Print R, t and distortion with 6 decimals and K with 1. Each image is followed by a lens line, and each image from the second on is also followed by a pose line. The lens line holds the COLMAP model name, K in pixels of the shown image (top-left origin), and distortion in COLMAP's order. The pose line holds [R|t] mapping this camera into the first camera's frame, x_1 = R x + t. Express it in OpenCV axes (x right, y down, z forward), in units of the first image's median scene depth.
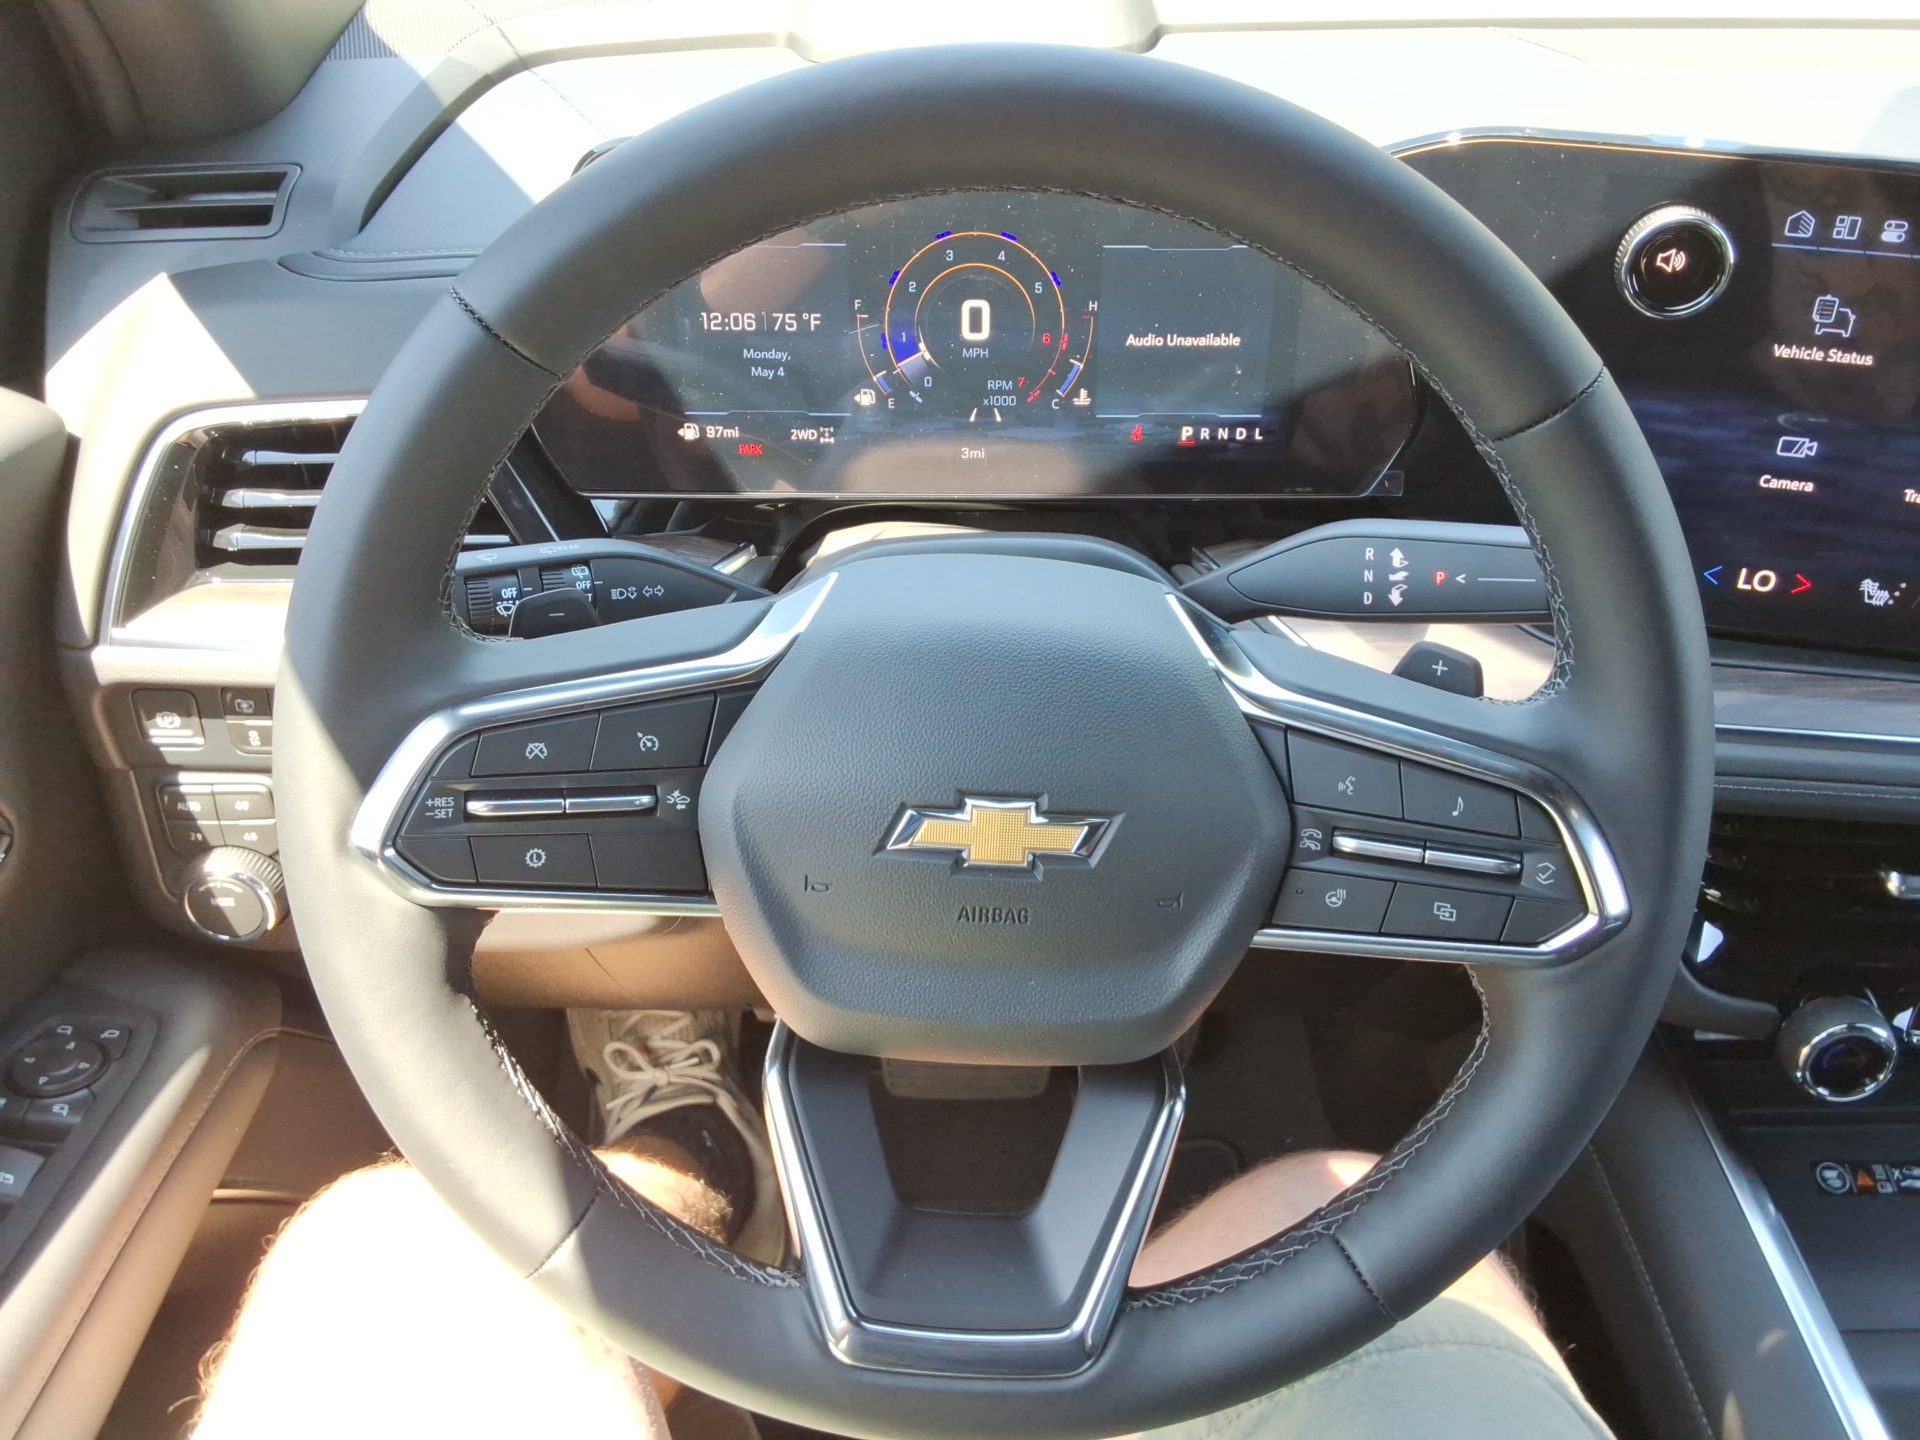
lens RADIAL K [[1554.3, 0, 979.6], [0, 1554.3, 718.3], [0, 0, 1]] dist [0.095789, -0.150510]
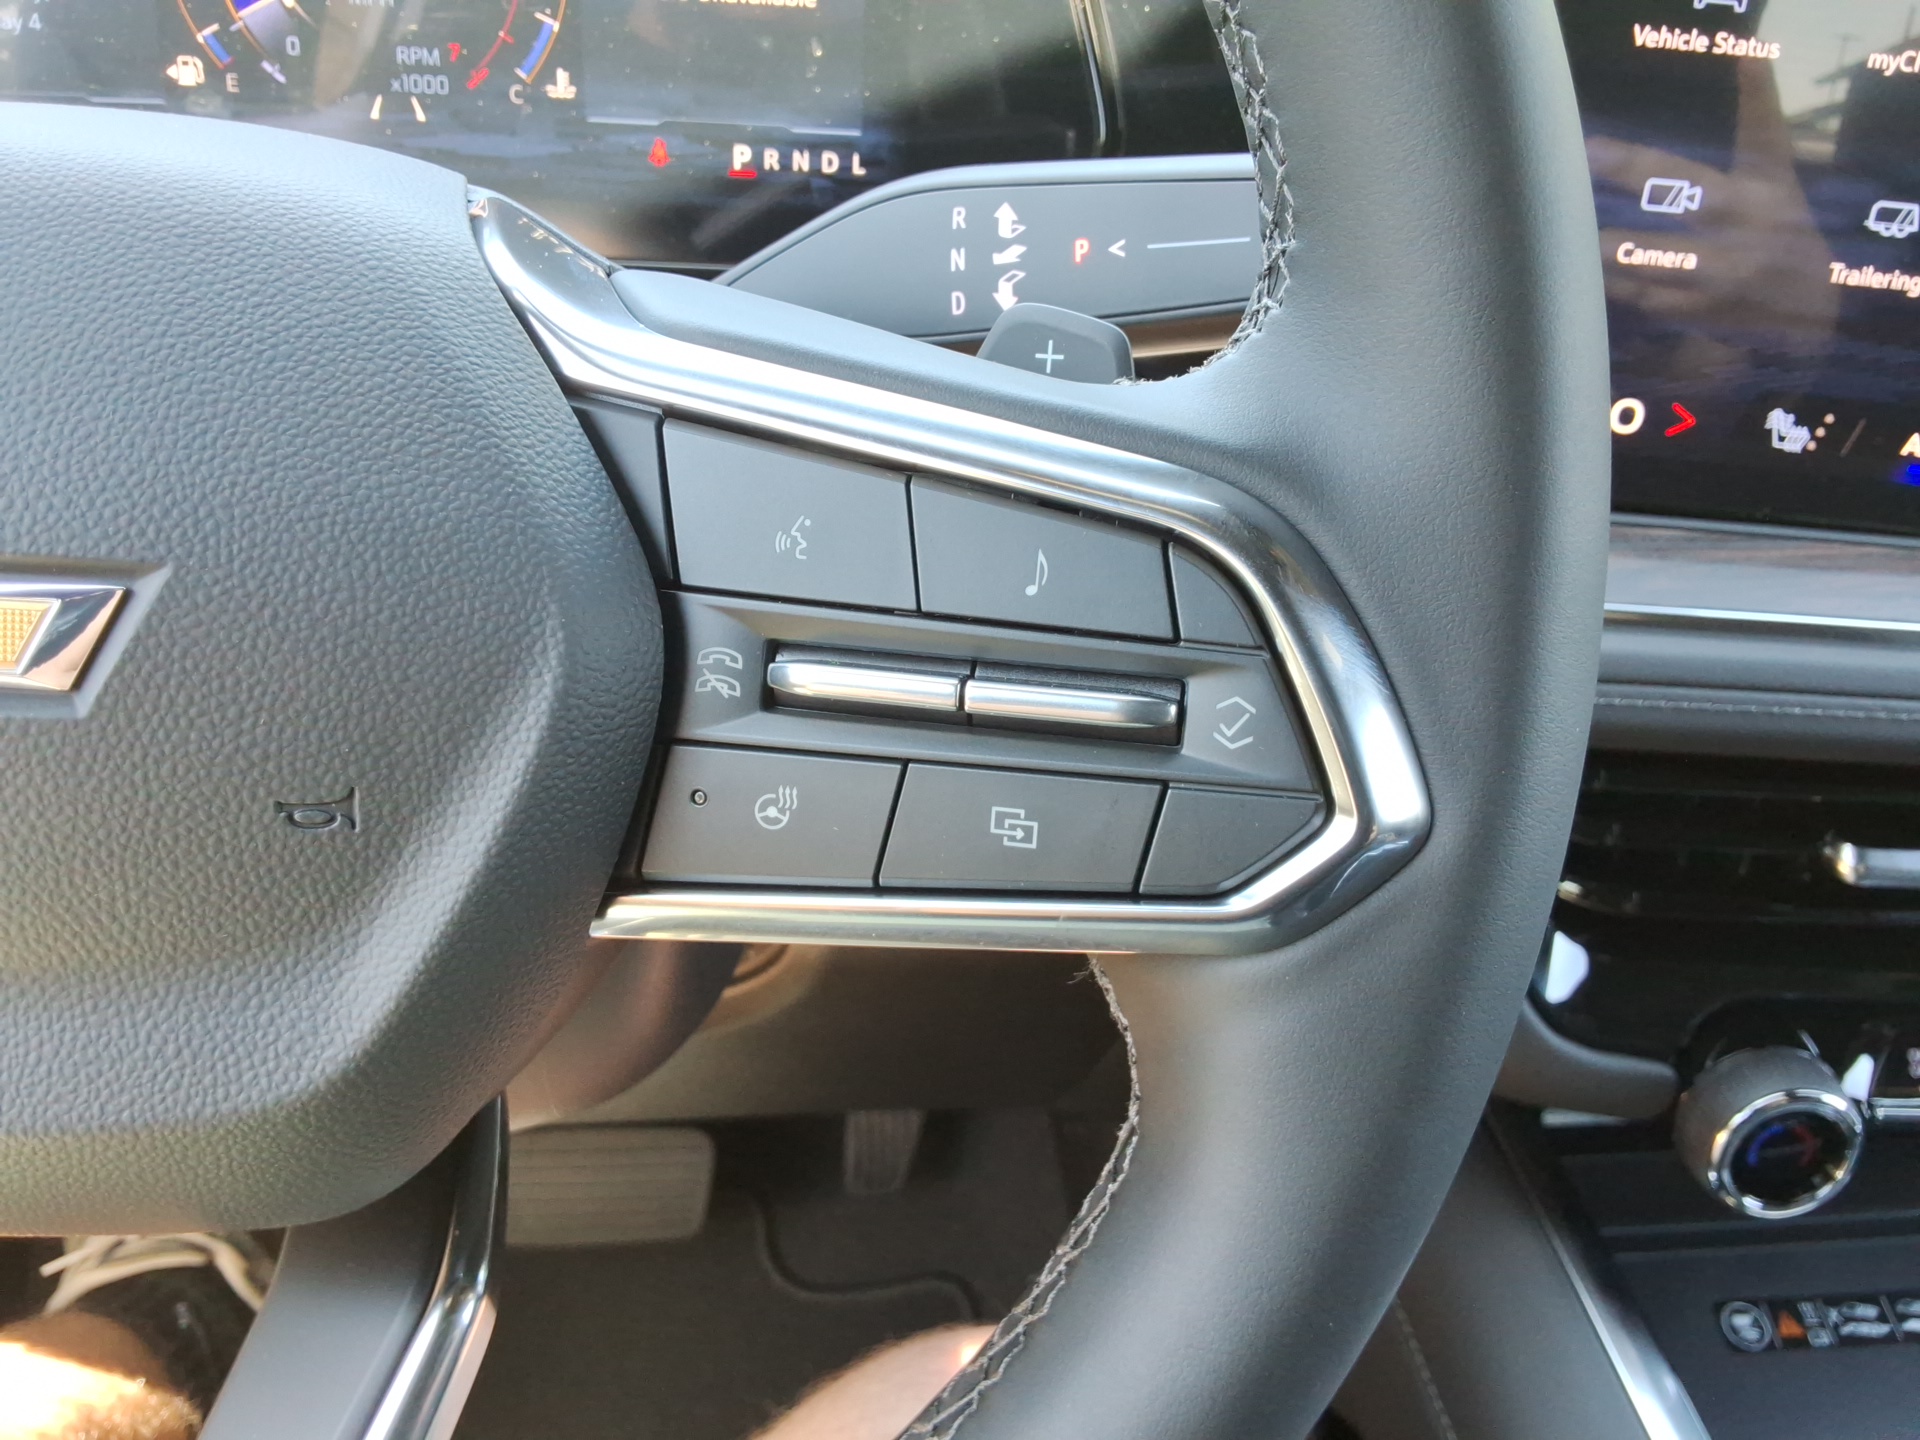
lens RADIAL K [[1587.2, 0, 957.8], [0, 1587.2, 743.7], [0, 0, 1]] dist [0.022265, -0.077075]
pose [[0.995445, -0.007007, 0.095084, 0.158761], [0.011734, 0.998718, -0.049249, 0.079994], [-0.094617, 0.050141, 0.994250, 0.382482]]
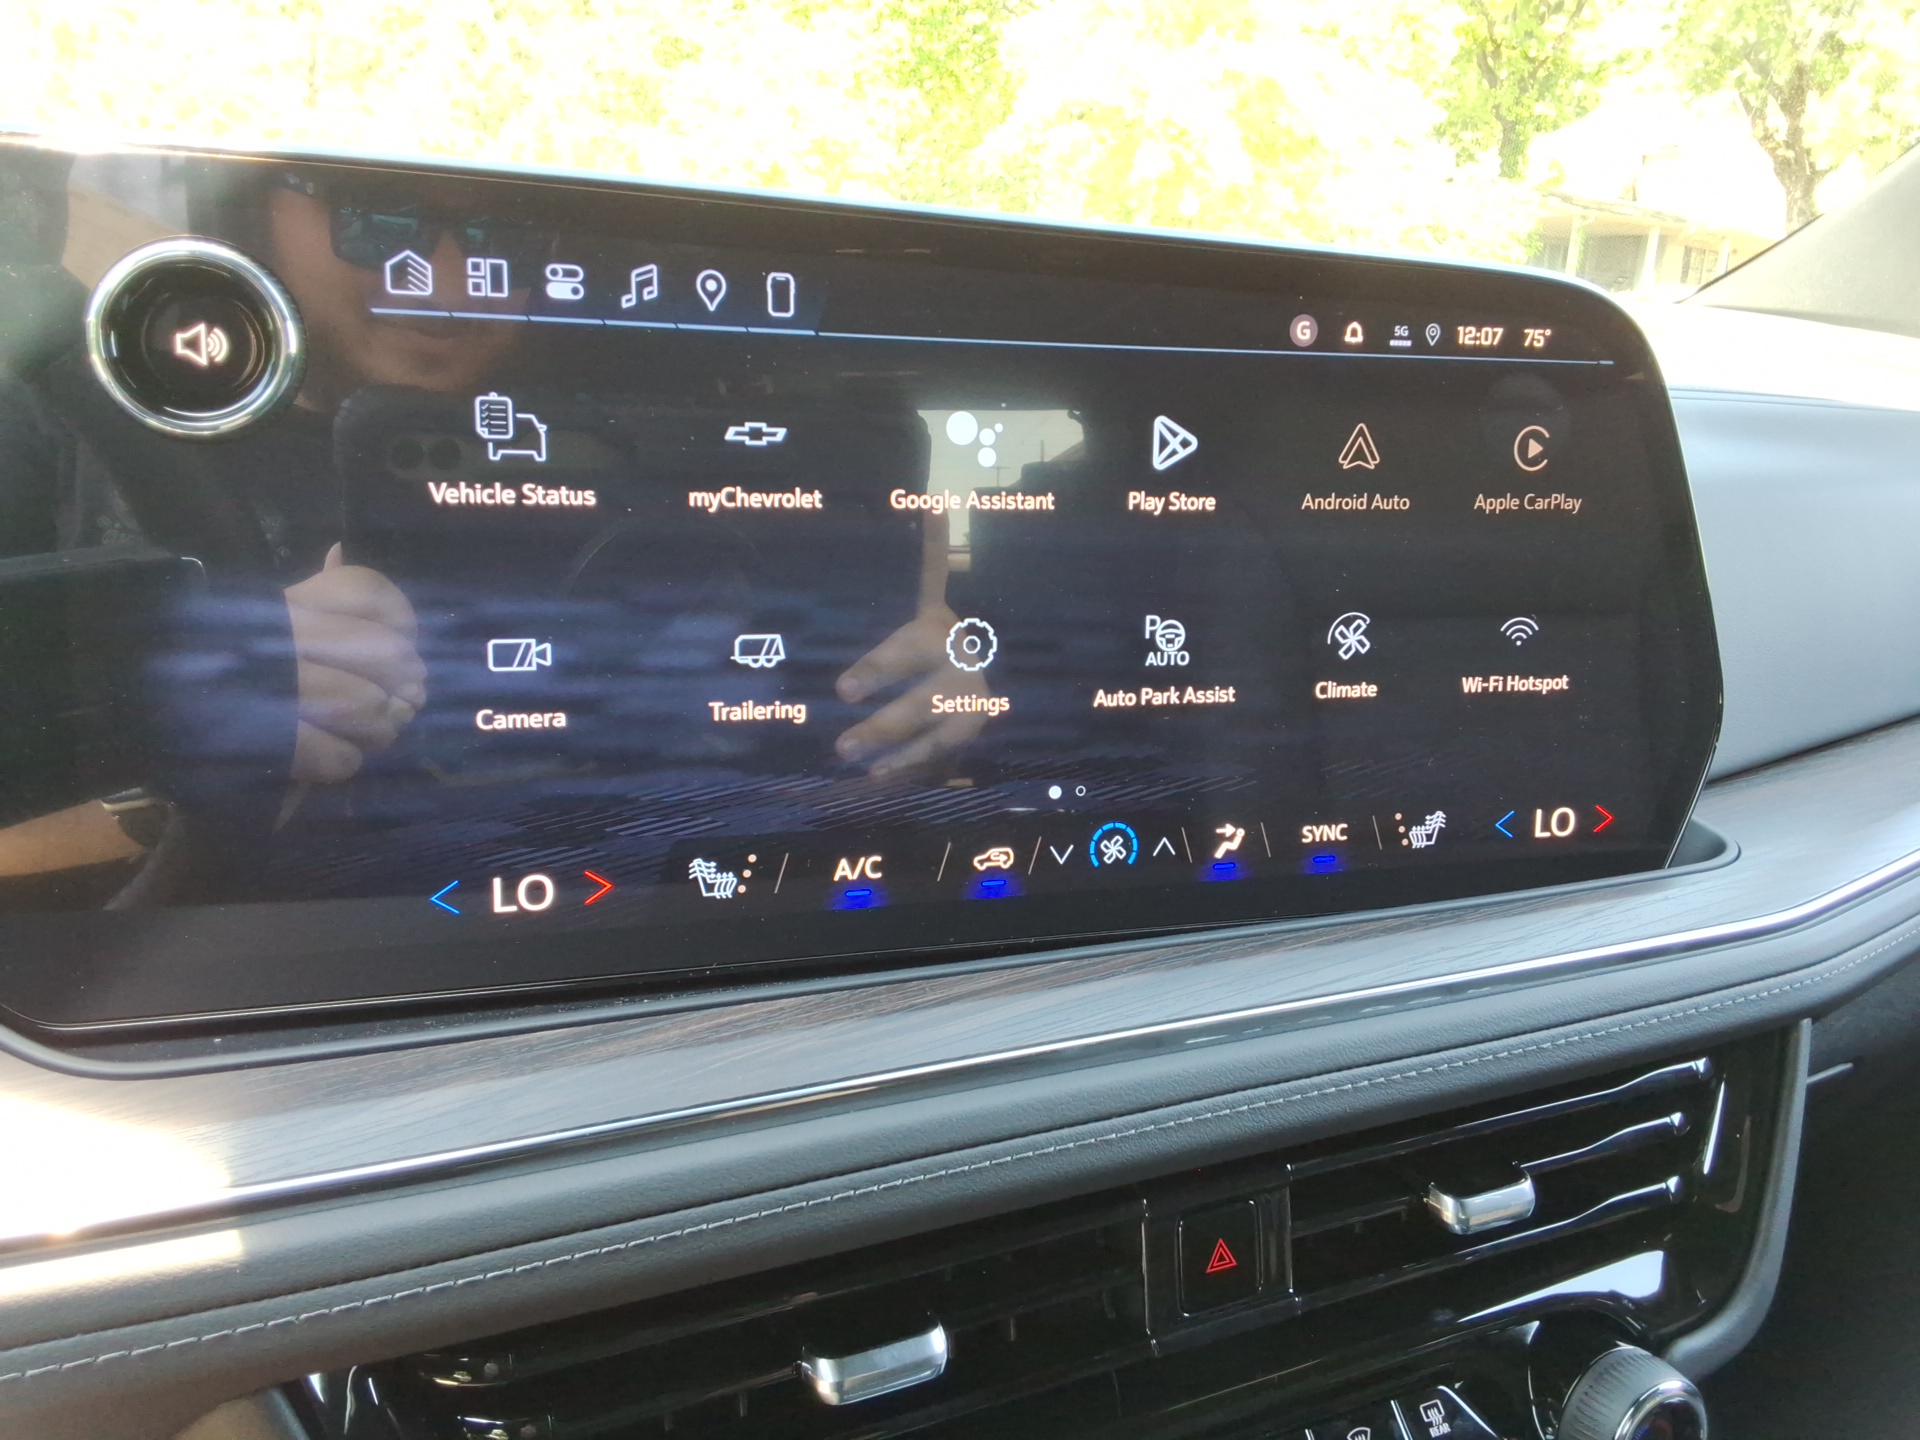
lens RADIAL K [[1554.3, 0, 976.4], [0, 1554.3, 718.7], [0, 0, 1]] dist [0.095789, -0.150510]
pose [[0.852140, -0.098560, 0.513949, 0.353156], [0.258391, 0.933280, -0.249445, 0.039092], [-0.455073, 0.345362, 0.820752, 0.442337]]
